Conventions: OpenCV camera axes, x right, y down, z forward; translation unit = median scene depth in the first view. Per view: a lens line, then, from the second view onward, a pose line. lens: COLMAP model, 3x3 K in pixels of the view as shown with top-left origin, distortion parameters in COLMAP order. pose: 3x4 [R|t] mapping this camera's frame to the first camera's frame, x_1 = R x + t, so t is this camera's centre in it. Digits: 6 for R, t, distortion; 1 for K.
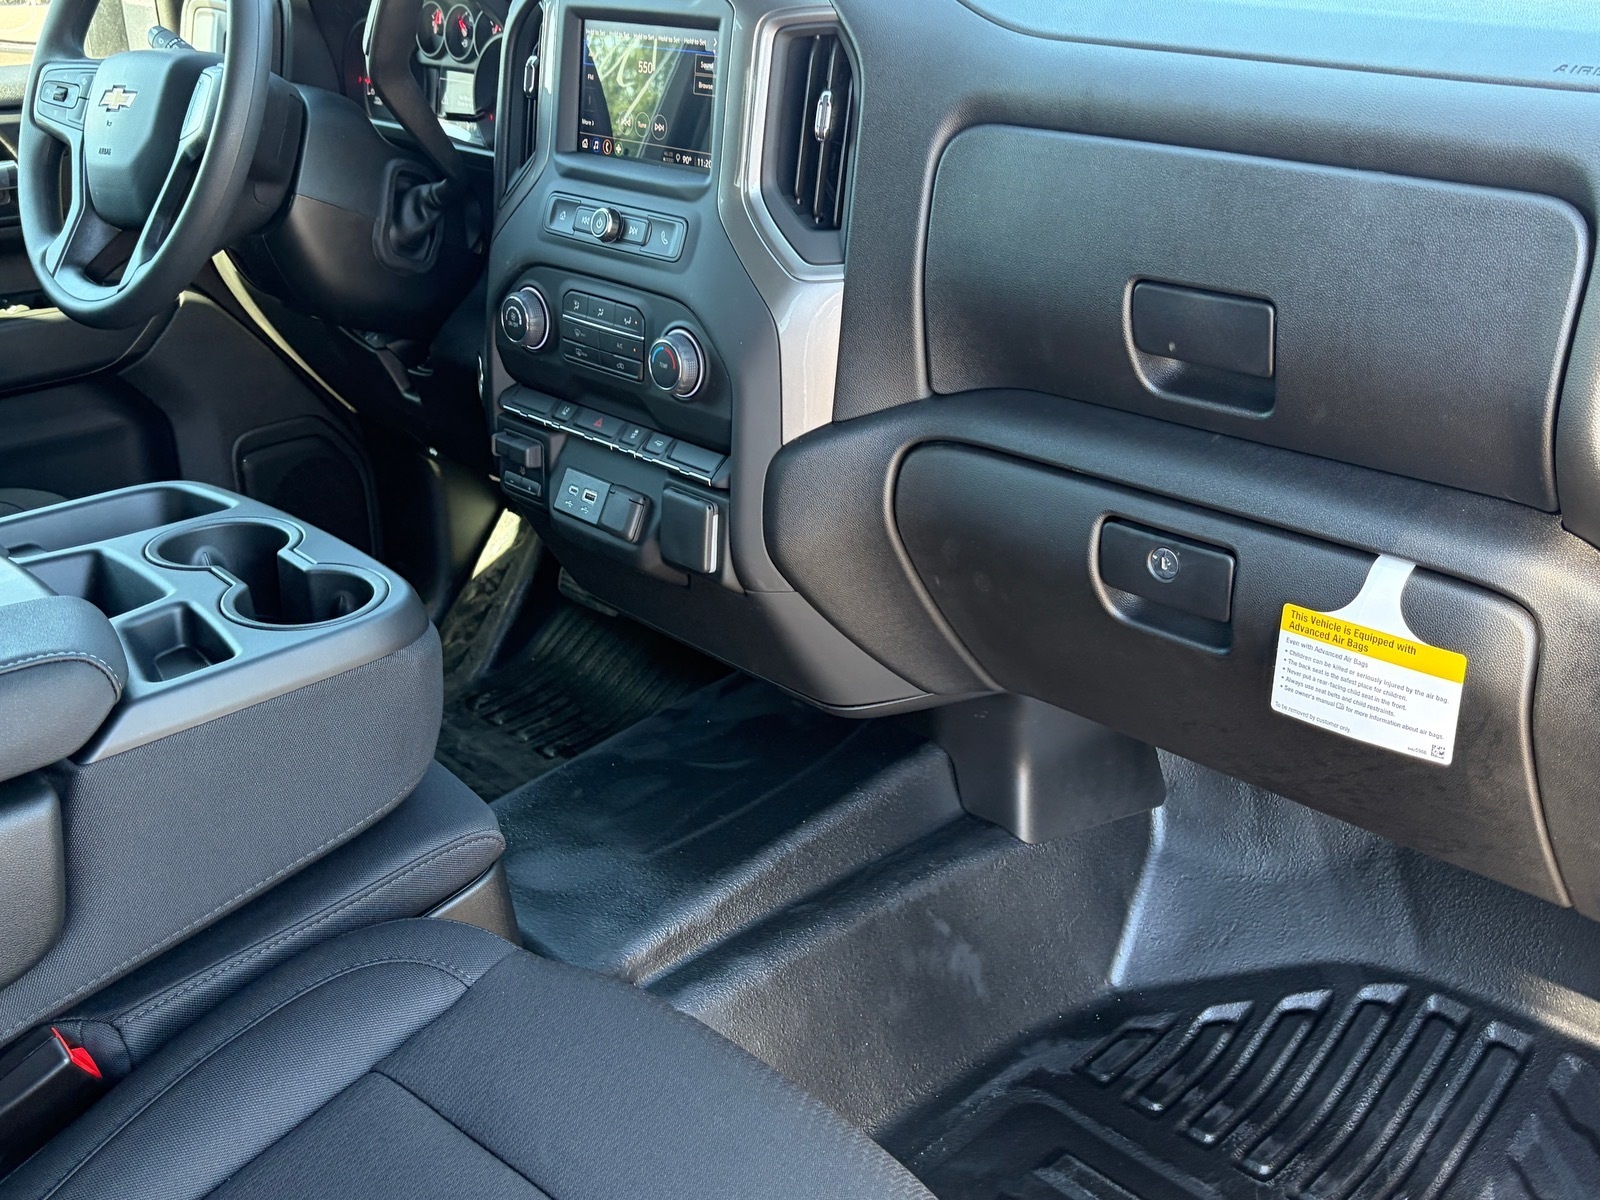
lens RADIAL K [[1579.3, 0, 797.9], [0, 1579.3, 654.3], [0, 0, 1]] dist [-0.032734, -0.014565]
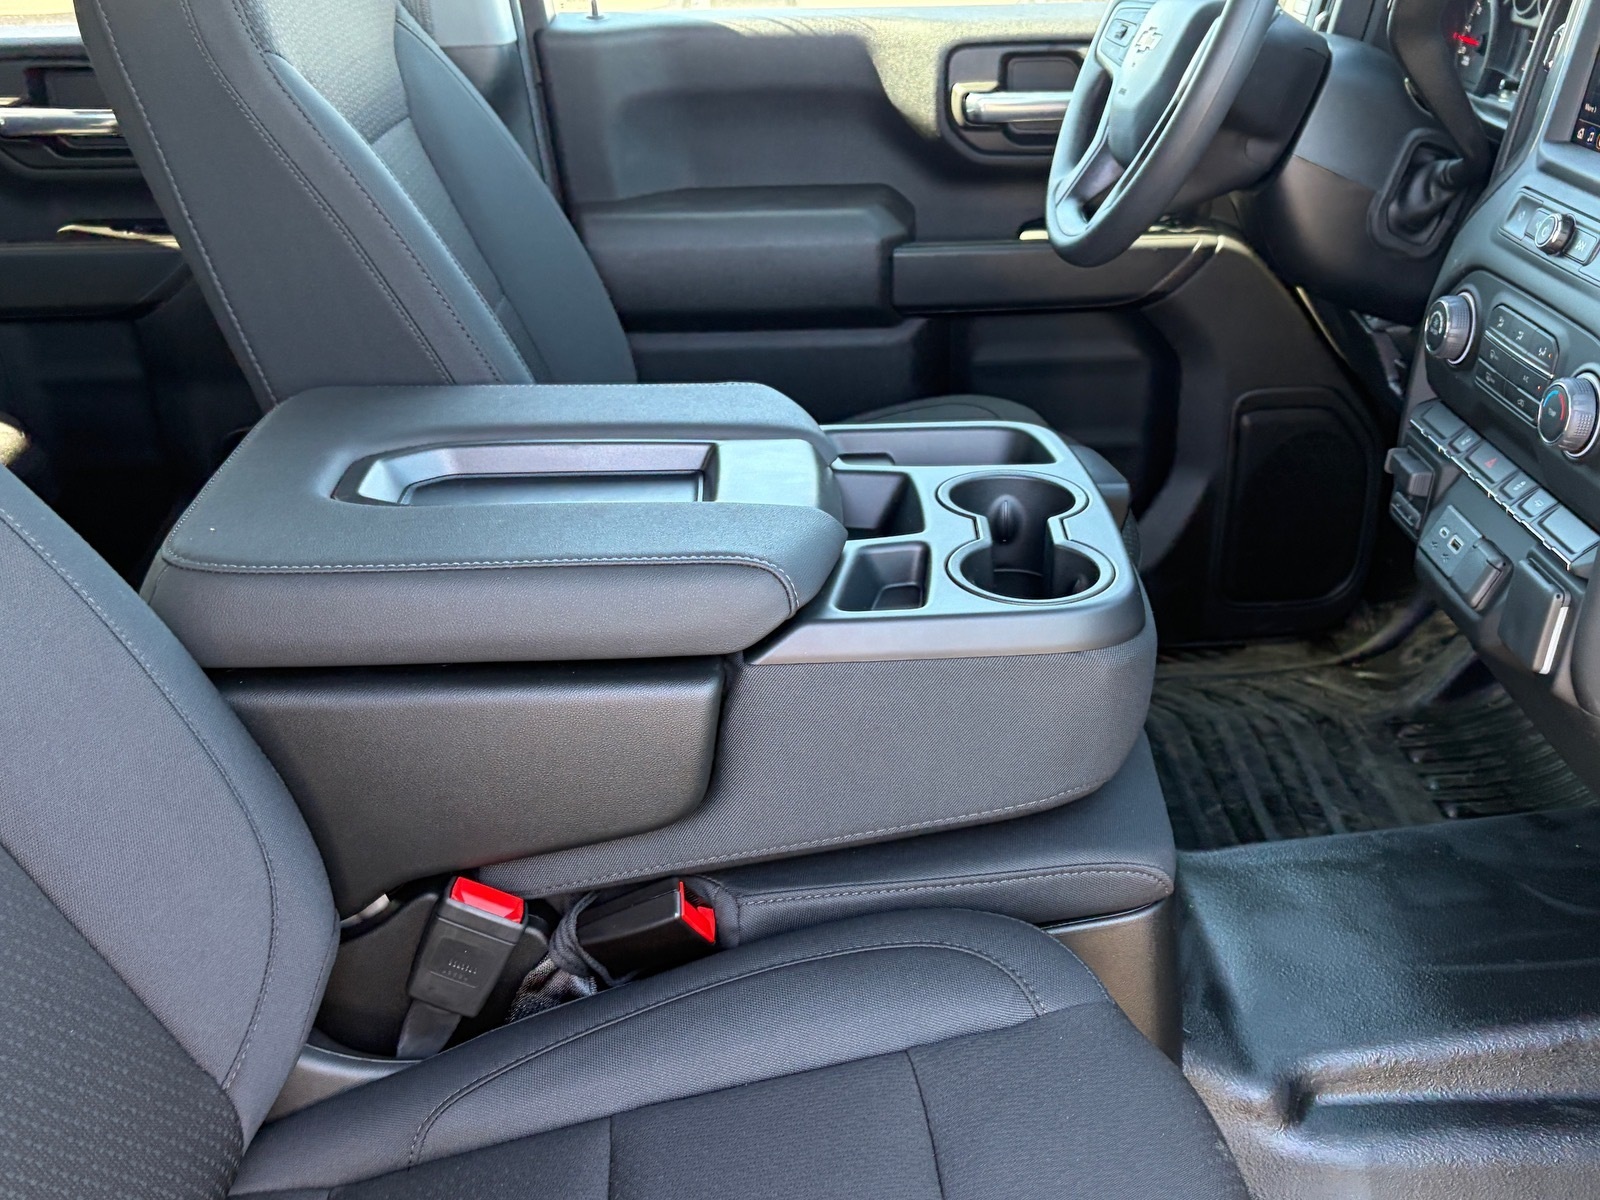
lens RADIAL K [[1590.2, 0, 800.0], [0, 1590.2, 600.0], [0, 0, 1]] dist [-0.003068, -0.003286]
pose [[0.723937, 0.278300, -0.631240, 0.167522], [-0.278215, 0.955087, 0.102007, -0.062716], [0.631278, 0.101774, 0.768850, 0.126280]]
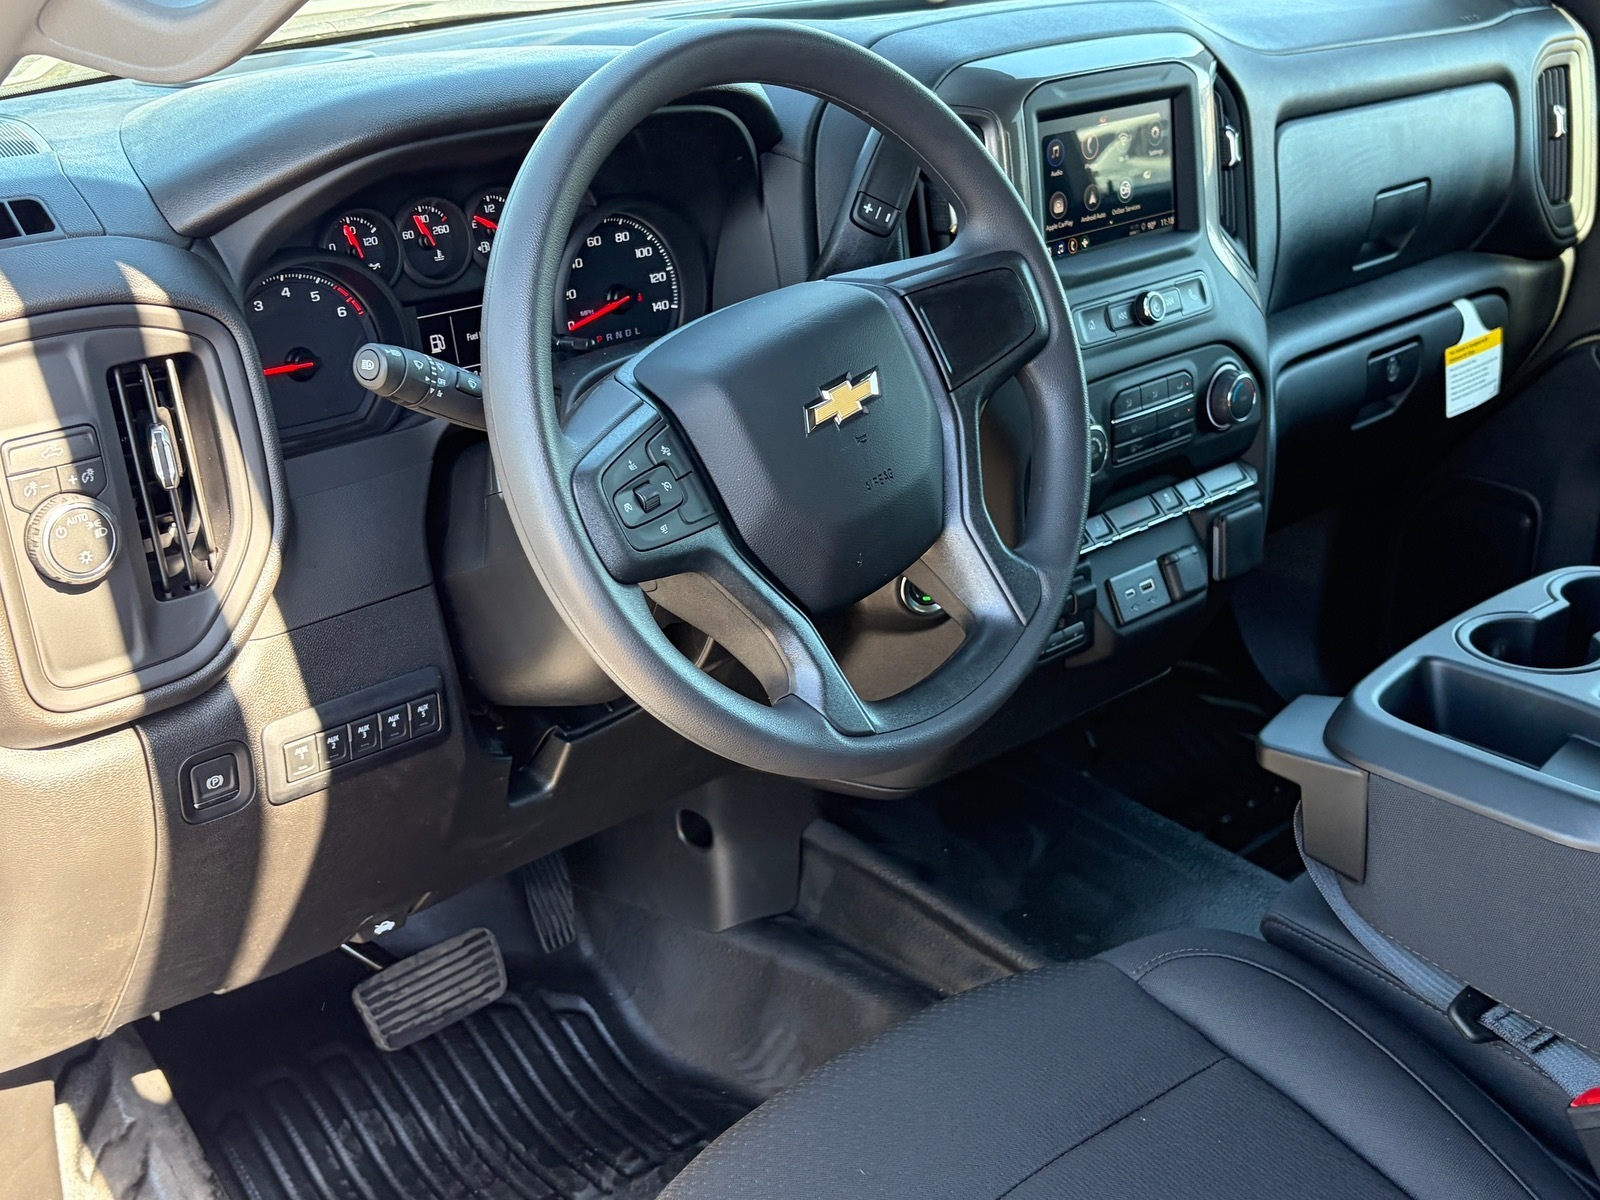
lens RADIAL K [[1864.5, 0, 800.0], [0, 1864.5, 600.0], [0, 0, 1]] dist [0.156500, -0.649626]
pose [[0.031694, -0.374208, 0.926803, -1.258043], [0.466086, 0.825810, 0.317493, -0.582444], [-0.884171, 0.421908, 0.200587, 1.009499]]
